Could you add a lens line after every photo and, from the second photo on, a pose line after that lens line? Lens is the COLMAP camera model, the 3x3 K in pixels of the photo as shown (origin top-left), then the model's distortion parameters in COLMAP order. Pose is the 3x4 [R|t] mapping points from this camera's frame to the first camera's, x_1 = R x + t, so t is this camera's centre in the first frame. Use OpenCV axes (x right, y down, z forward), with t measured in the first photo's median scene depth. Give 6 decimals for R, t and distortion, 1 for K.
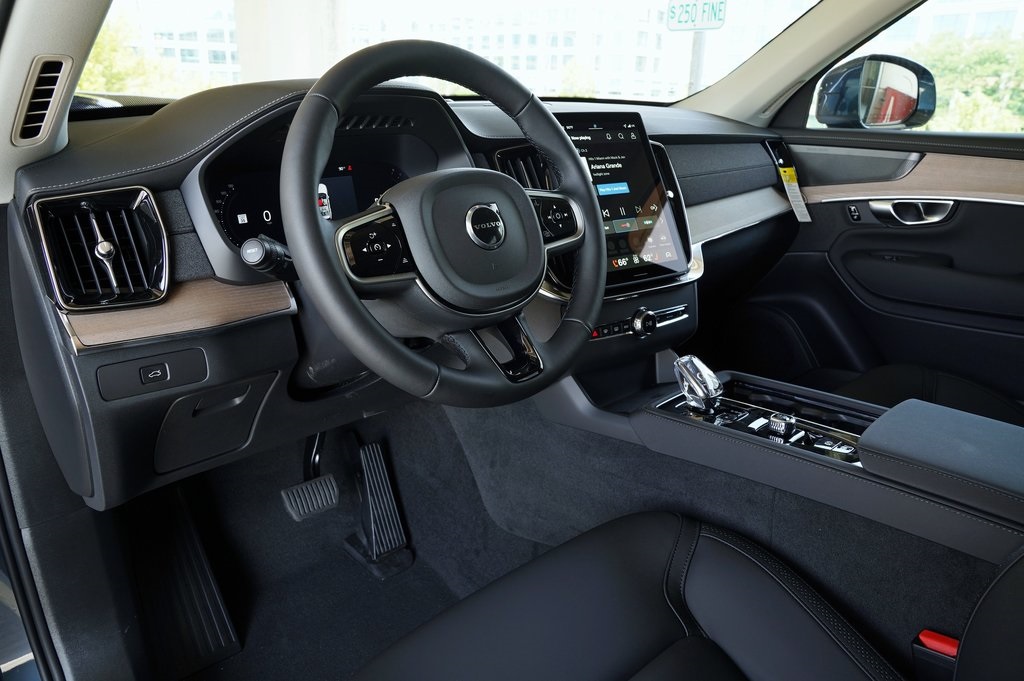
lens RADIAL K [[718.1, 0, 512.0], [0, 718.1, 340.5], [0, 0, 1]] dist [-0.119360, 0.101585]
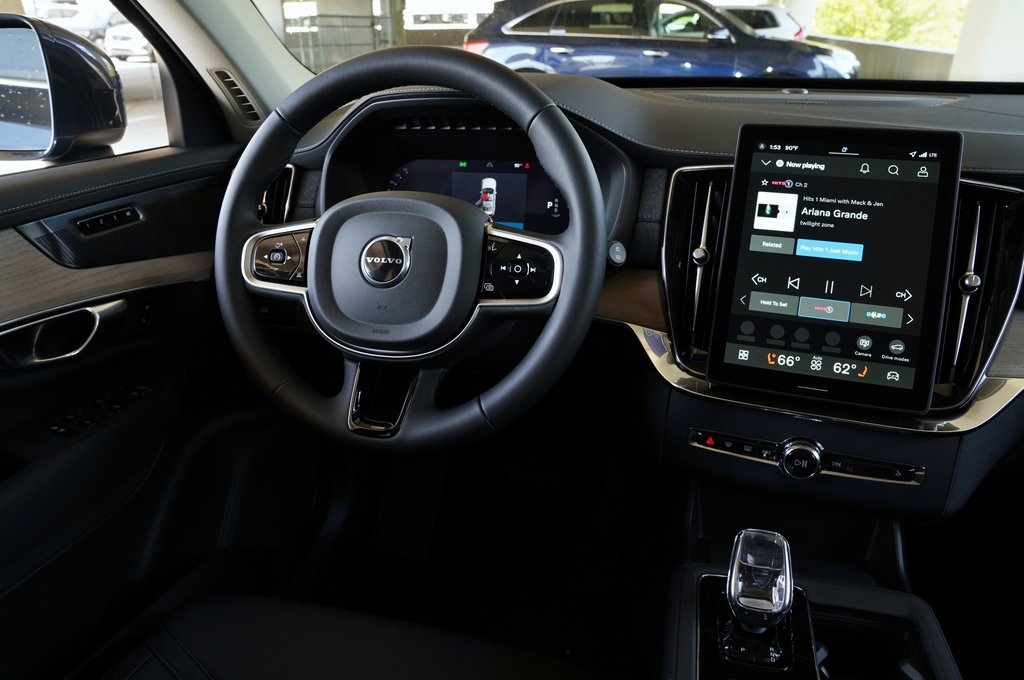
lens RADIAL K [[718.1, 0, 512.0], [0, 718.1, 340.0], [0, 0, 1]] dist [-0.119360, 0.101585]
pose [[0.542608, 0.317266, -0.777765, 0.509295], [-0.262303, 0.943622, 0.201927, -0.189330], [0.797981, 0.094443, 0.595237, 0.398608]]
